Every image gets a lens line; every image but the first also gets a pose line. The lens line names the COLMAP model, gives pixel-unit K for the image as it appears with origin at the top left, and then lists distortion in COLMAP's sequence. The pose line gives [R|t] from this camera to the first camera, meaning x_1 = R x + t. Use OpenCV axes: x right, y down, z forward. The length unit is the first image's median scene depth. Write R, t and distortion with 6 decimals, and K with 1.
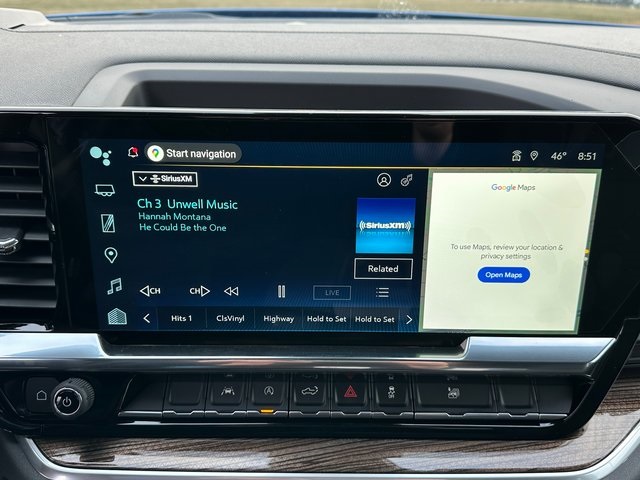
lens RADIAL K [[583.8, 0, 318.5], [0, 583.8, 242.3], [0, 0, 1]] dist [0.180864, -0.412592]
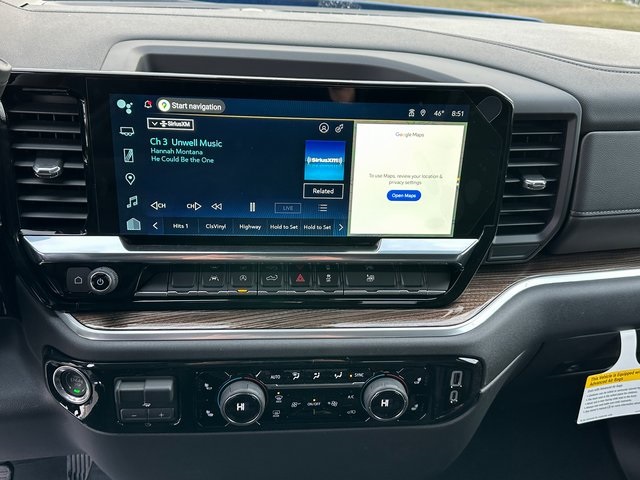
lens RADIAL K [[583.8, 0, 318.5], [0, 583.8, 242.3], [0, 0, 1]] dist [0.180864, -0.412592]
pose [[0.995361, -0.002020, 0.096191, -0.040434], [-0.001762, 0.999229, 0.039221, 0.114288], [-0.096196, -0.039209, 0.994590, -0.438236]]
